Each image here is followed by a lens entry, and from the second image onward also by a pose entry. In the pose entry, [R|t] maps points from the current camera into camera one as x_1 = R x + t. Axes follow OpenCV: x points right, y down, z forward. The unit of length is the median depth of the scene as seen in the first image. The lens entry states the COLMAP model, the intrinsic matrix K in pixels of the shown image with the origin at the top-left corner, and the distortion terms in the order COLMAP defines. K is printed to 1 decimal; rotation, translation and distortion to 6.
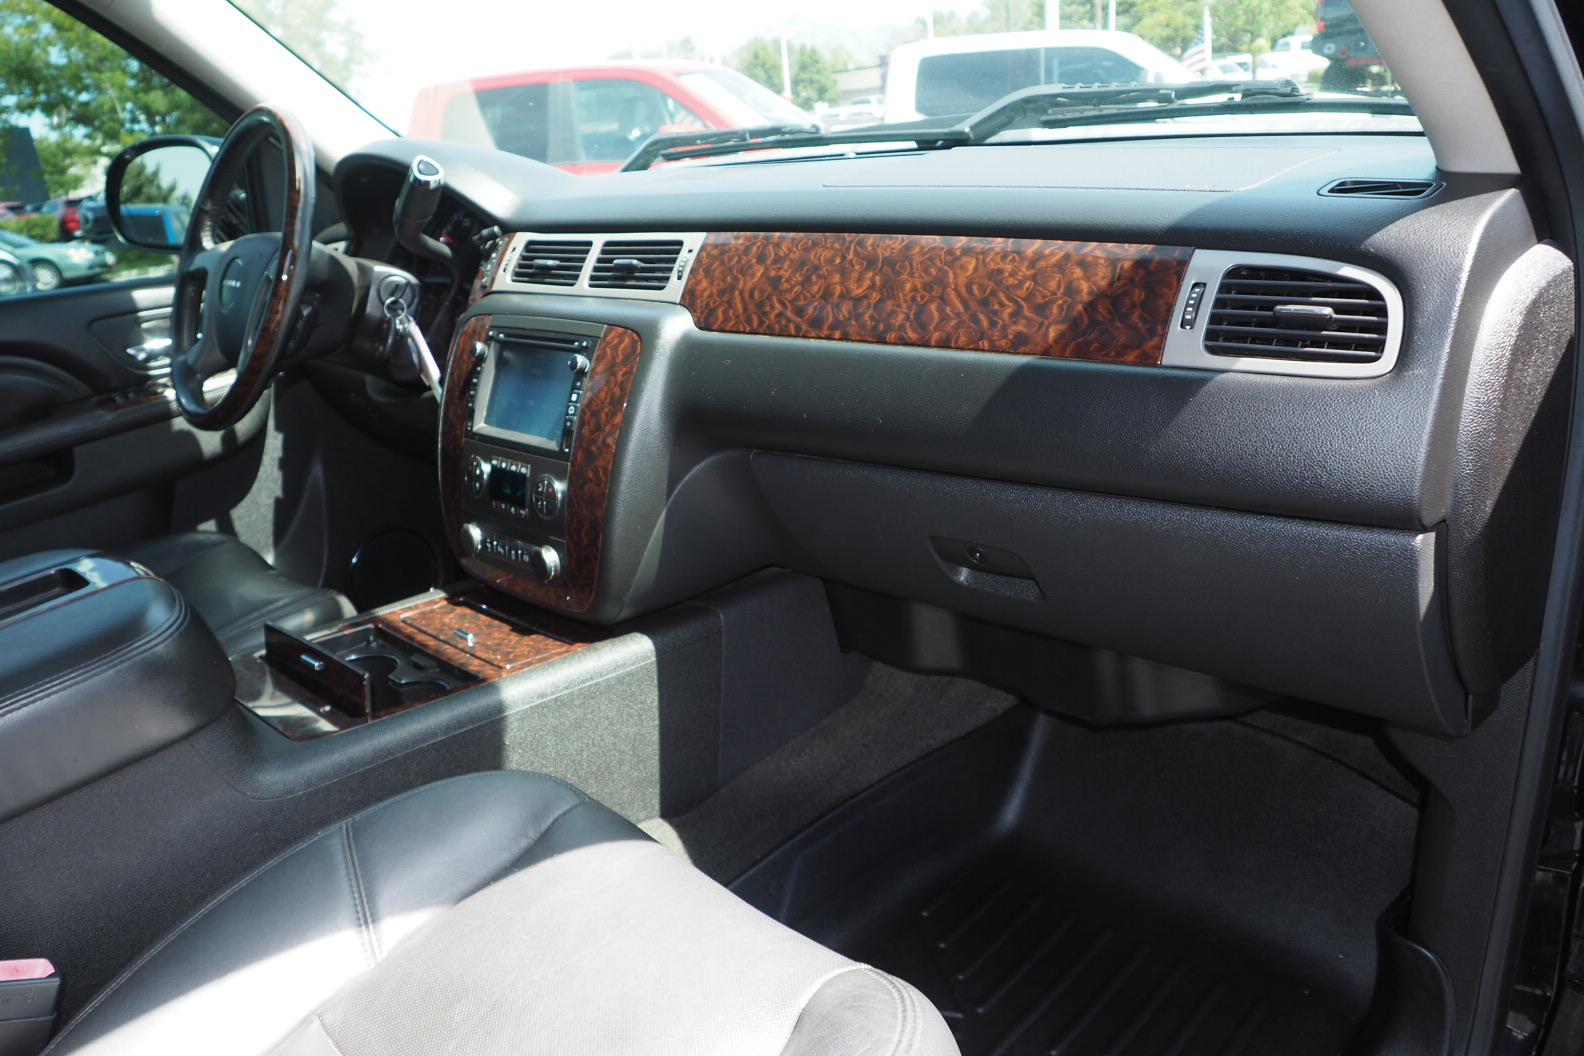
lens RADIAL K [[1117.0, 0, 785.0], [0, 1117.0, 530.3], [0, 0, 1]] dist [-0.030381, 0.008932]
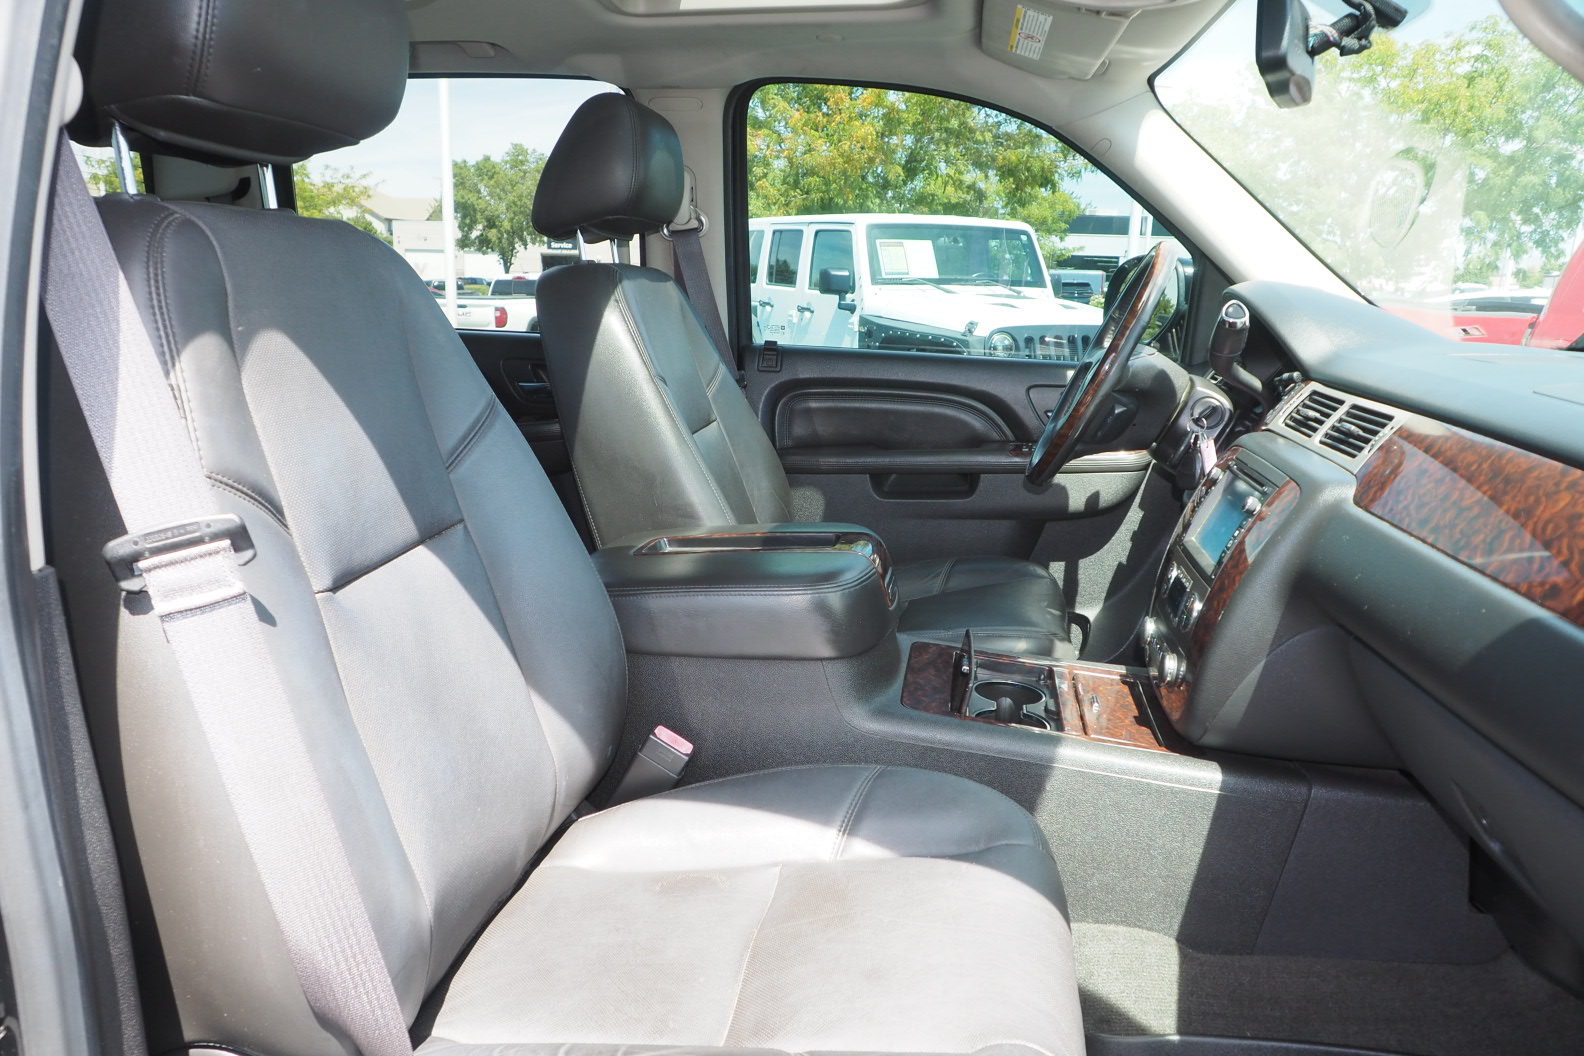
lens RADIAL K [[1117.0, 0, 802.7], [0, 1117.0, 541.2], [0, 0, 1]] dist [-0.030381, 0.008932]
pose [[0.578392, 0.286998, -0.763606, 0.374627], [-0.348331, 0.933330, 0.086946, -0.057075], [0.737650, 0.215699, 0.639801, 0.006917]]
